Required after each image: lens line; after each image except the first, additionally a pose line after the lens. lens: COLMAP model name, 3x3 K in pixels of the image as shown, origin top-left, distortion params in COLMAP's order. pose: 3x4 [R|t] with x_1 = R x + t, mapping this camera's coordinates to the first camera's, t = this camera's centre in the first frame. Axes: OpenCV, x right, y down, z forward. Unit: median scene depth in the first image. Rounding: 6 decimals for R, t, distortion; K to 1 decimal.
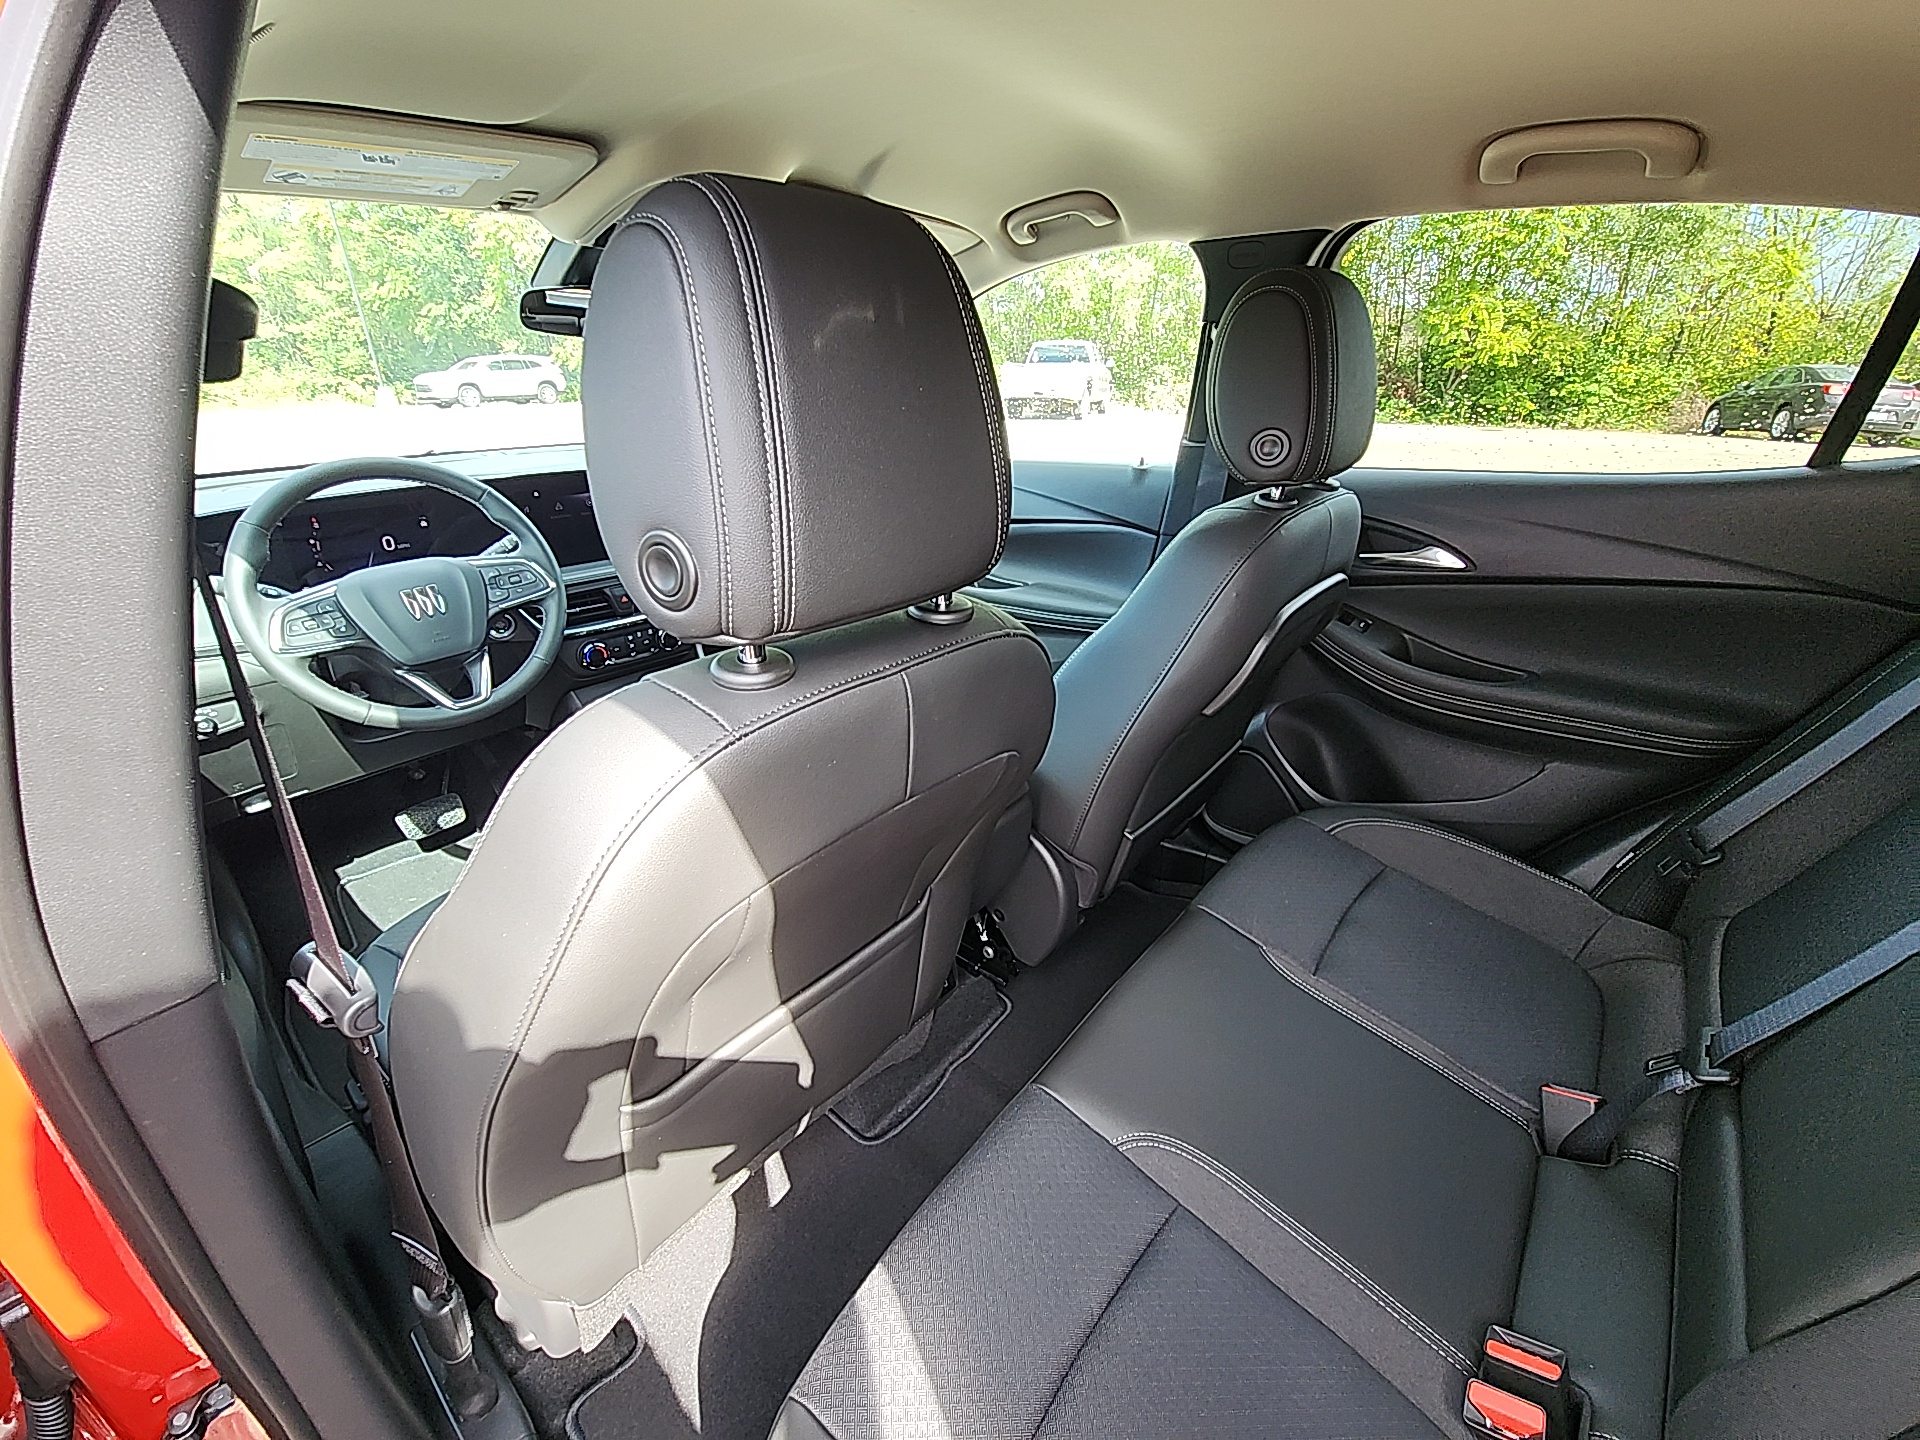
lens RADIAL K [[767.3, 0, 954.3], [0, 767.3, 699.2], [0, 0, 1]] dist [-0.001080, -0.000226]
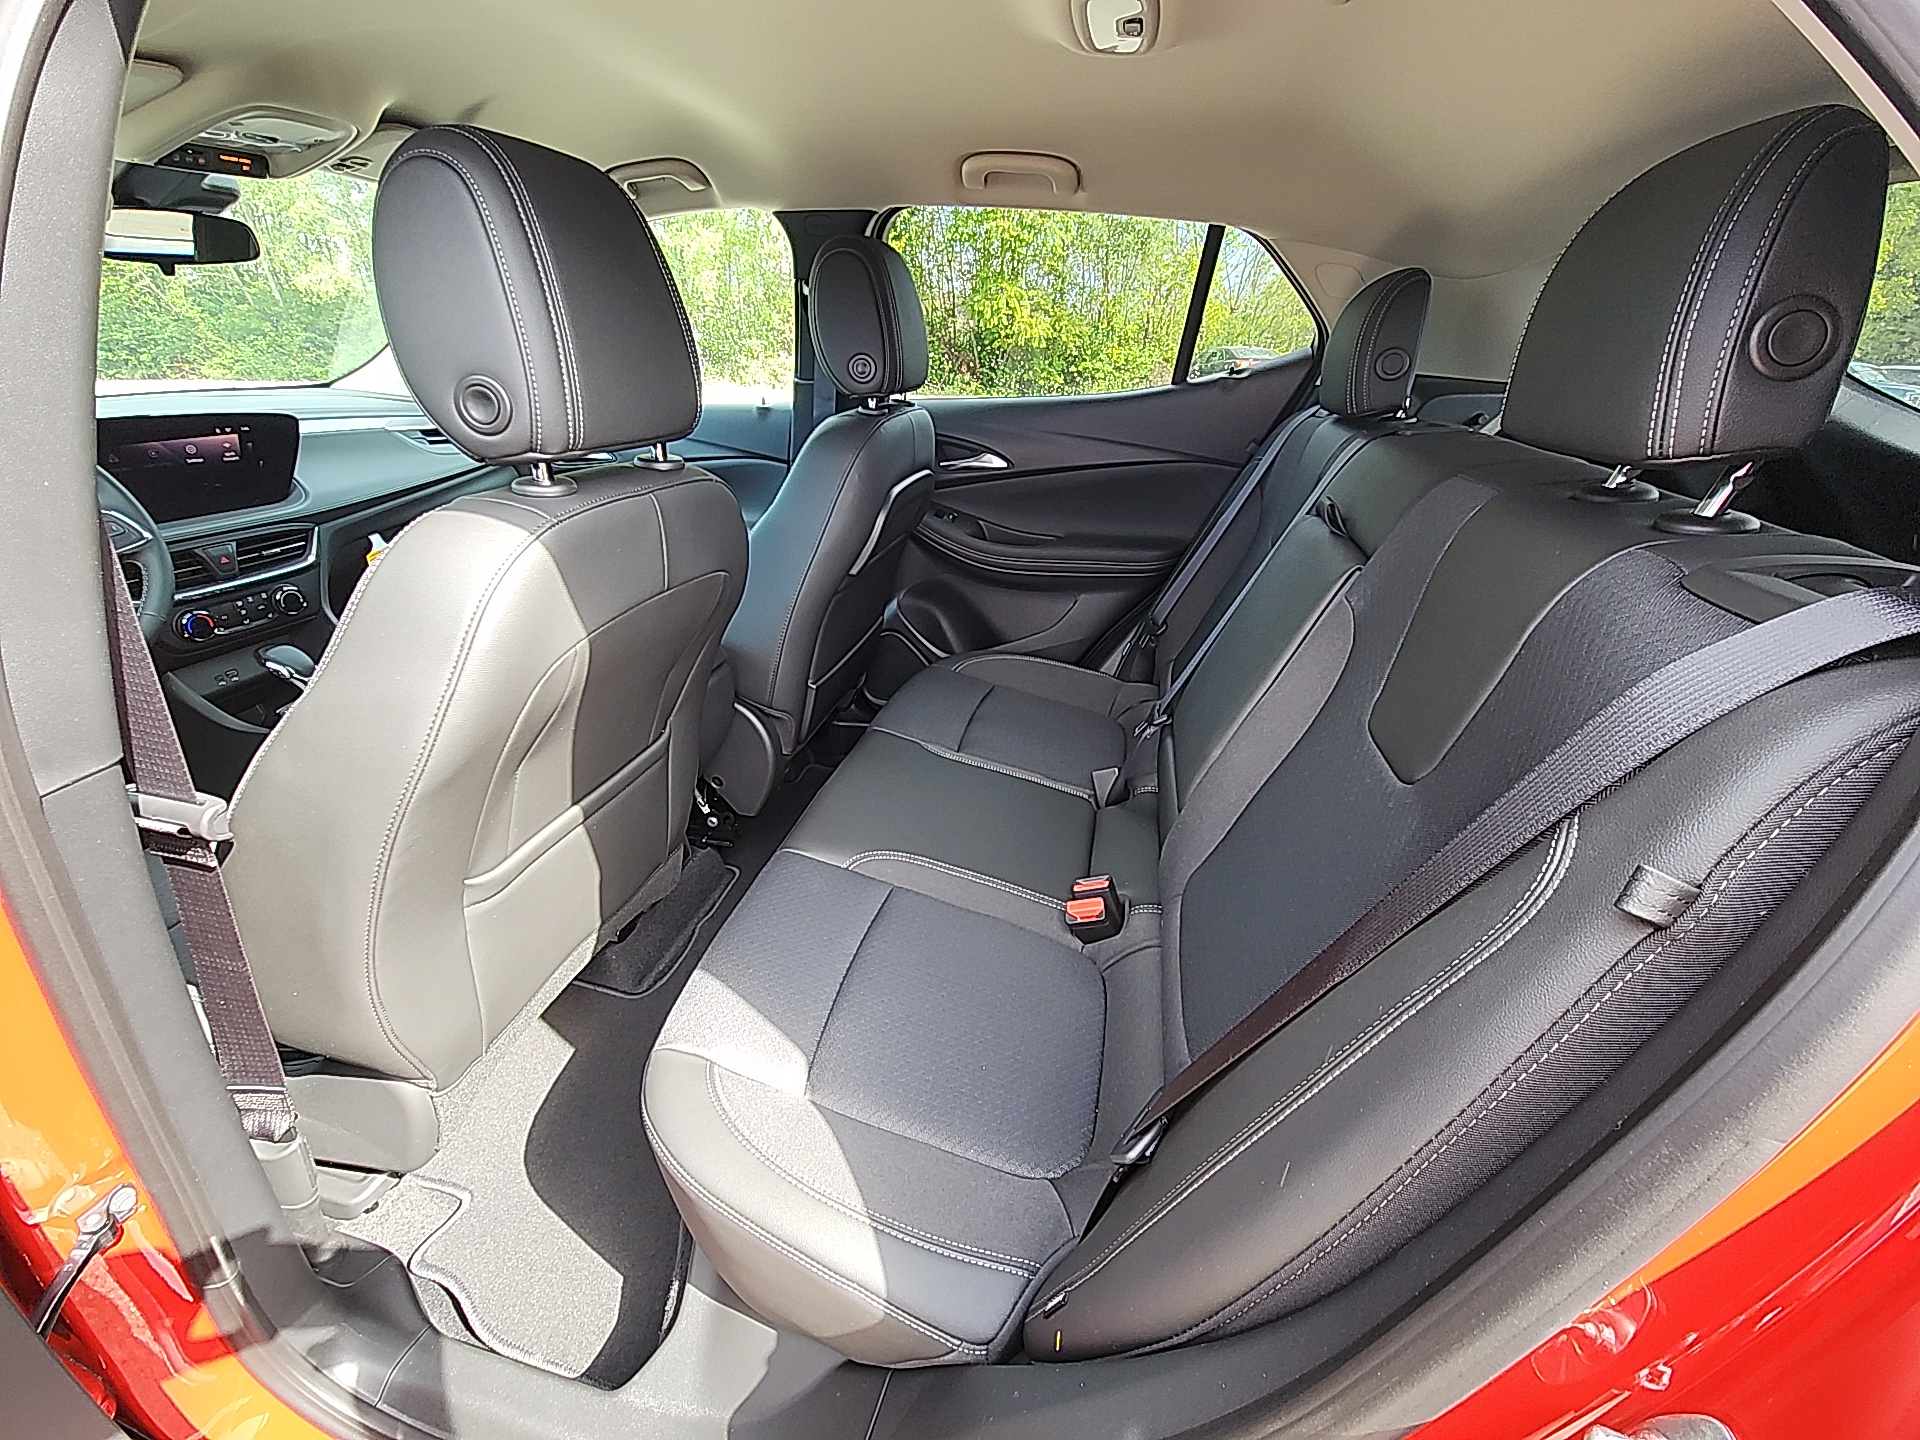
lens RADIAL K [[767.3, 0, 954.3], [0, 767.3, 699.2], [0, 0, 1]] dist [-0.001080, -0.000226]
pose [[0.885458, -0.179732, 0.428556, -0.101977], [0.168584, 0.983595, 0.064192, 0.143254], [-0.433063, 0.015408, 0.901232, -0.222300]]
